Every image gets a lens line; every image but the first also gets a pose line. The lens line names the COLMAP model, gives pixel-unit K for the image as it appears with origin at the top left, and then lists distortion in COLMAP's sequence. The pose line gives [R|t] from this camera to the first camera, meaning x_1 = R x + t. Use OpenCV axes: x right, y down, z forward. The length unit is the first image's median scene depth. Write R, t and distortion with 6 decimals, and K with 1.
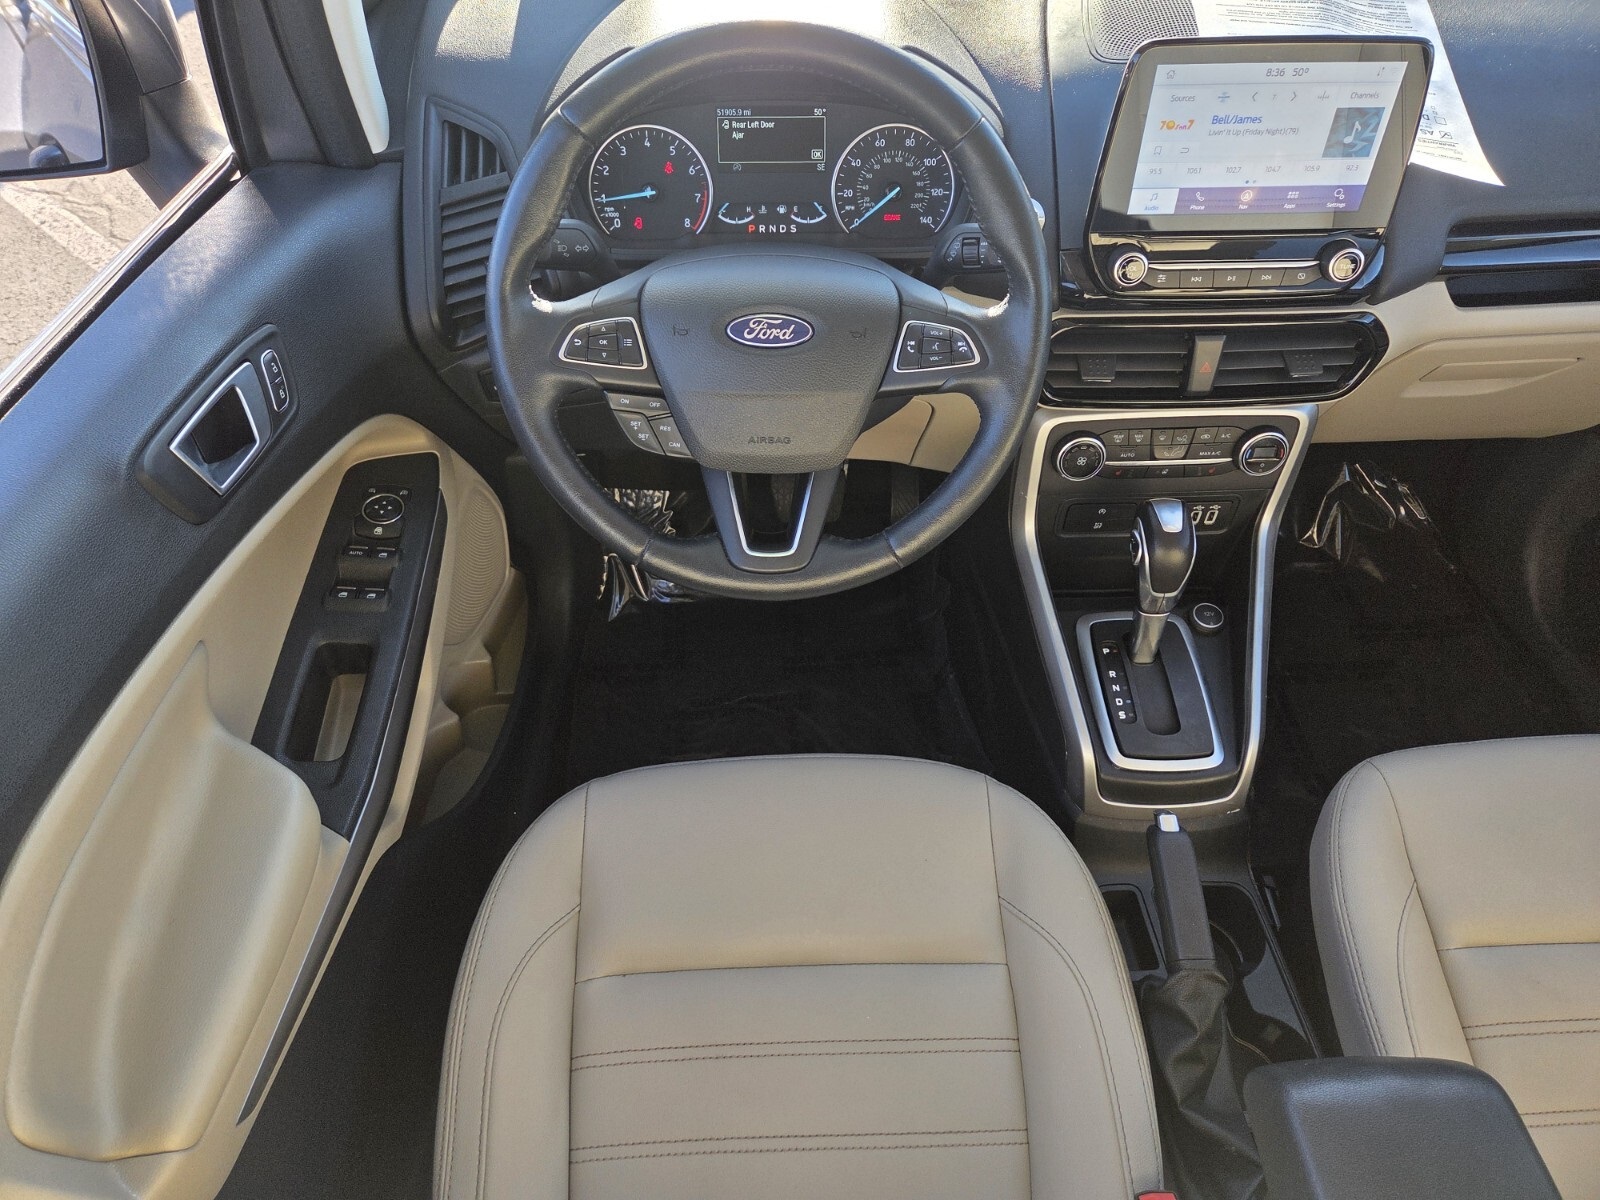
lens RADIAL K [[1117.2, 0, 806.5], [0, 1117.2, 588.8], [0, 0, 1]] dist [0.077443, -0.041139]
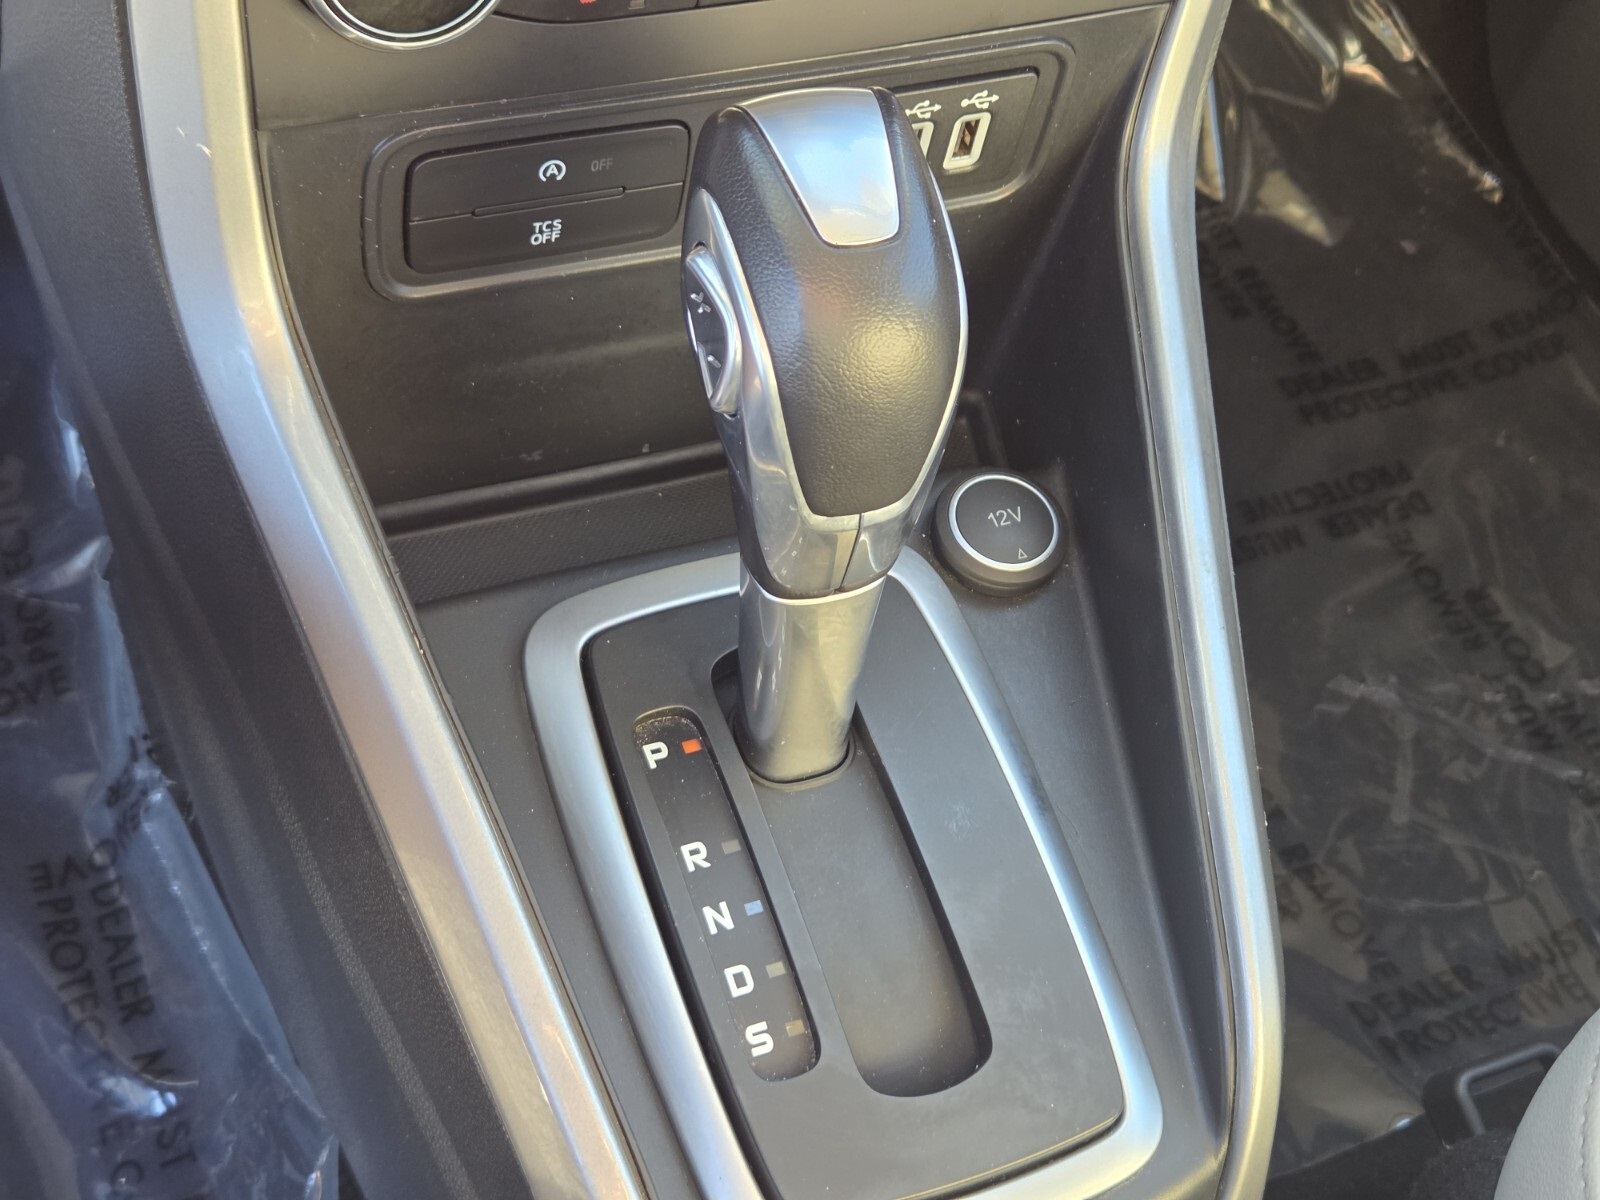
lens RADIAL K [[2138.1, 0, 791.1], [0, 2138.1, 585.2], [0, 0, 1]] dist [0.026933, 0.000000]
pose [[0.936934, -0.181948, 0.298413, 0.178523], [0.138859, 0.977316, 0.159910, -0.054272], [-0.320739, -0.108388, 0.940946, 0.613875]]
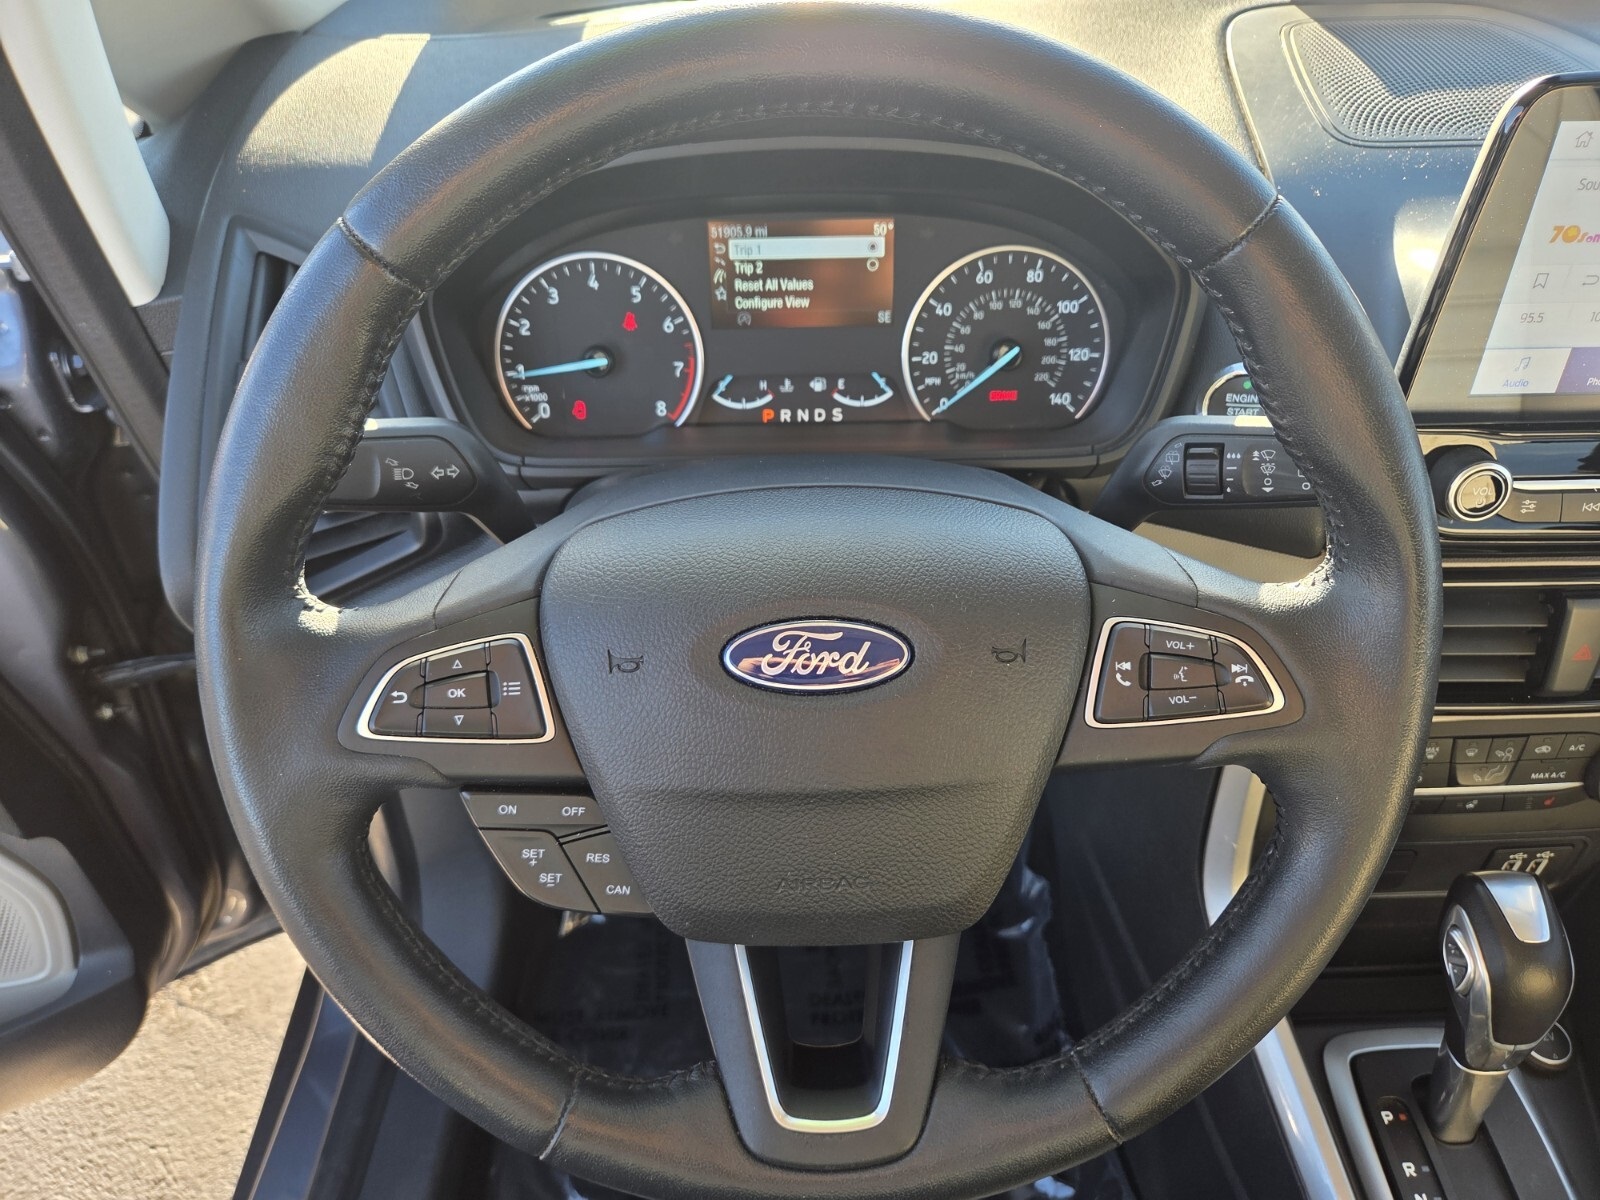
lens RADIAL K [[1117.2, 0, 794.2], [0, 1117.2, 588.9], [0, 0, 1]] dist [0.077443, -0.041139]
pose [[0.999893, -0.007695, -0.012449, -0.028294], [0.006175, 0.993013, -0.117842, -0.158157], [0.013269, 0.117752, 0.992954, 0.417944]]
